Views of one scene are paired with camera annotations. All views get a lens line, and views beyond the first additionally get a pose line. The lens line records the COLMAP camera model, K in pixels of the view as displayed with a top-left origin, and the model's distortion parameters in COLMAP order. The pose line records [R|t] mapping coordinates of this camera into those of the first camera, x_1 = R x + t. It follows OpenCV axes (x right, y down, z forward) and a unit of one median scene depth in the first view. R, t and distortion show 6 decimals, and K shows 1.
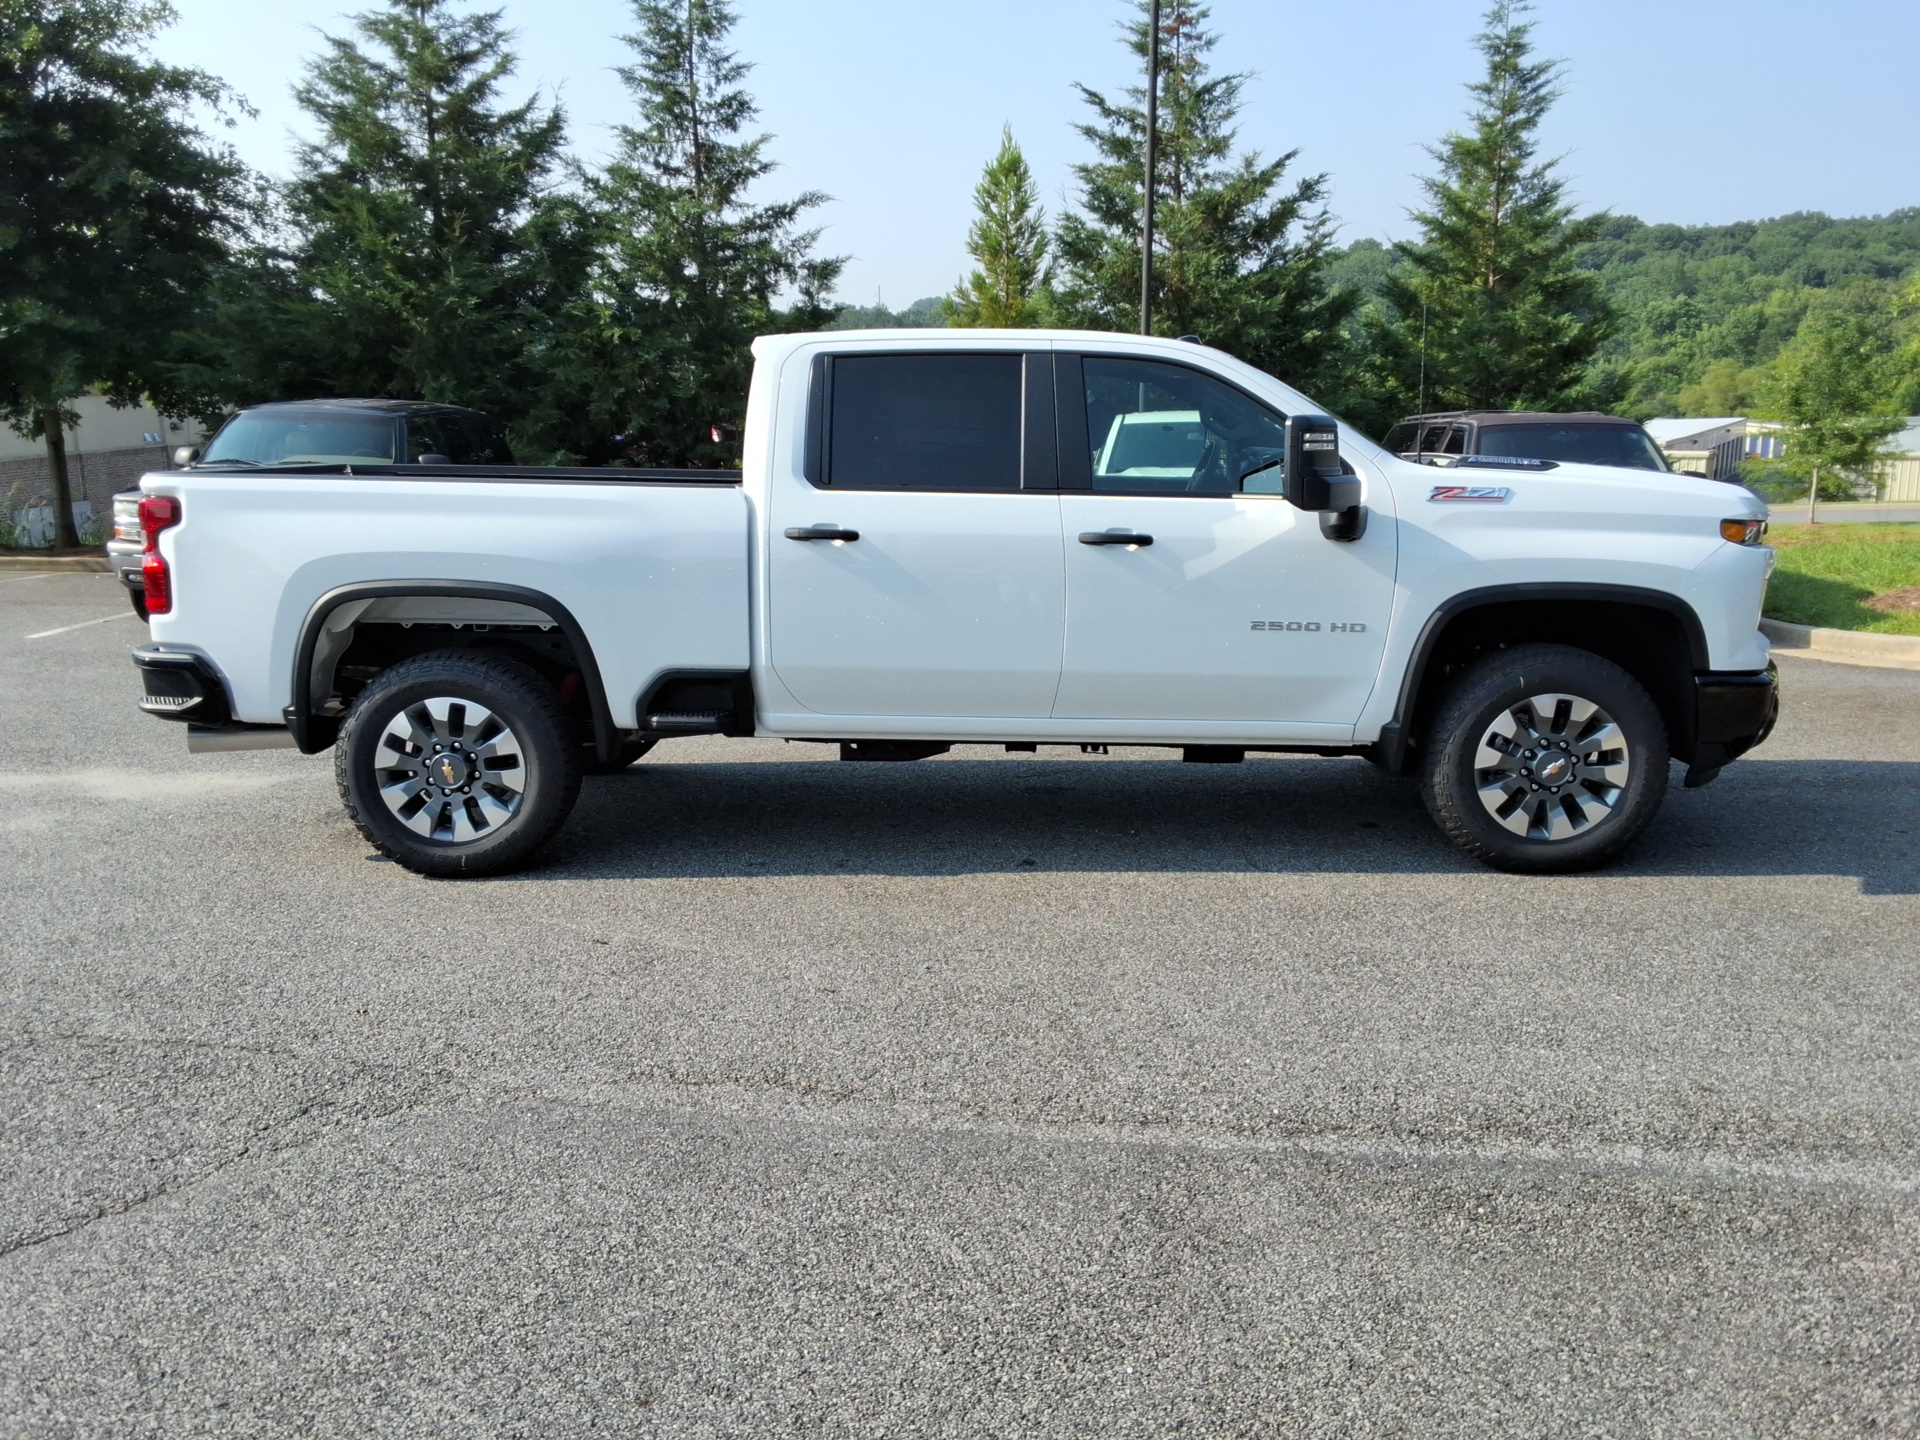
lens RADIAL K [[1548.6, 0, 977.2], [0, 1548.6, 726.7], [0, 0, 1]] dist [0.087726, -0.130284]
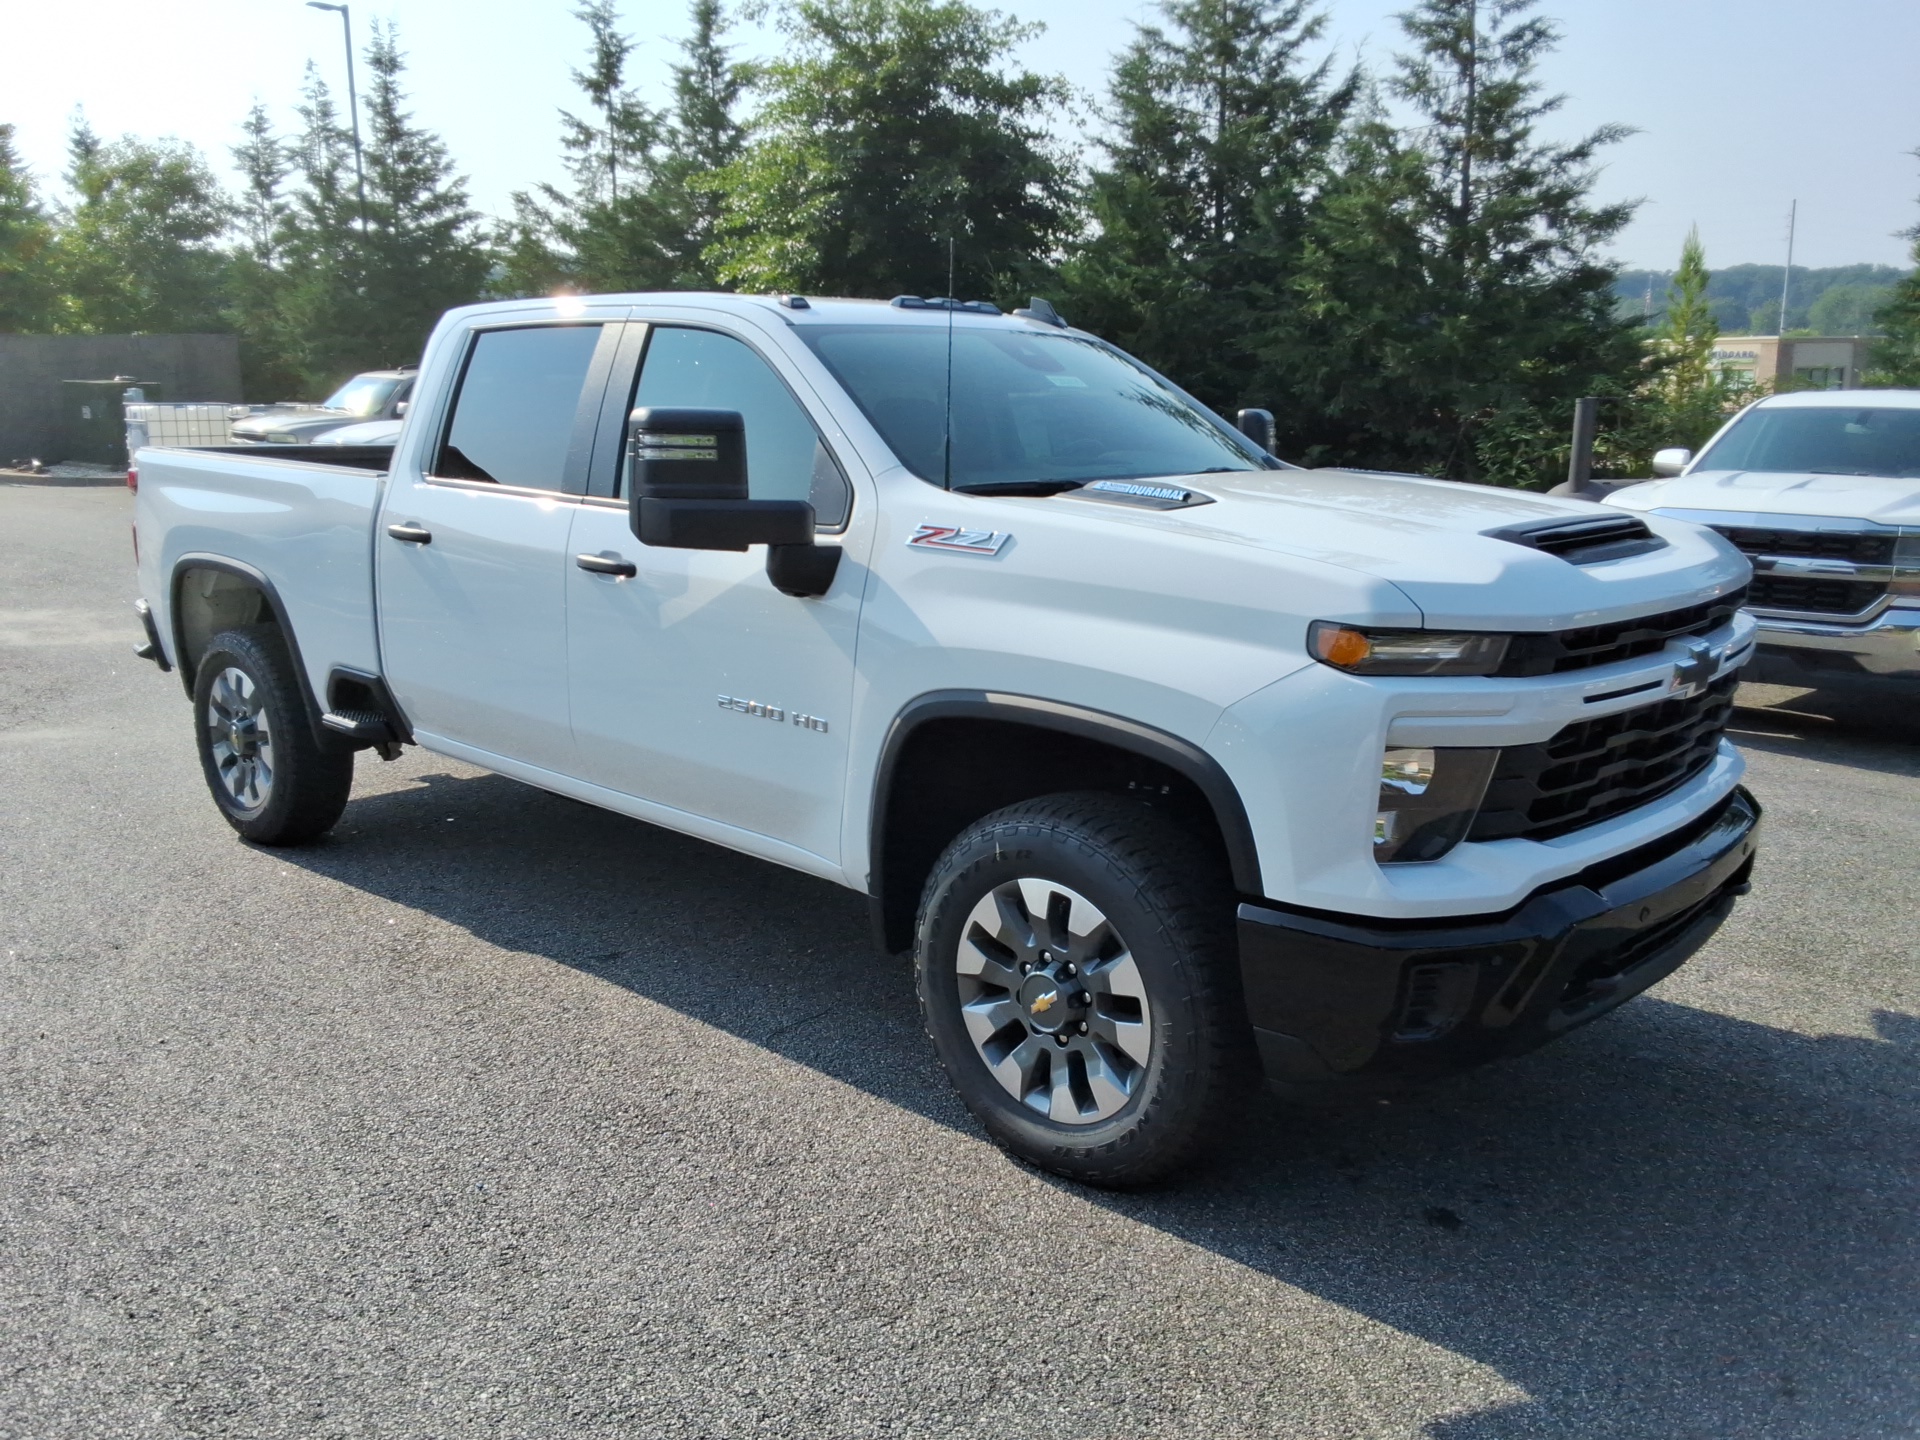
lens RADIAL K [[1548.6, 0, 970.0], [0, 1548.6, 720.6], [0, 0, 1]] dist [0.087726, -0.130284]
pose [[0.751493, 0.138190, -0.645106, 0.236987], [-0.132251, 0.989523, 0.057907, -0.036897], [0.646350, 0.041799, 0.761895, 0.172342]]
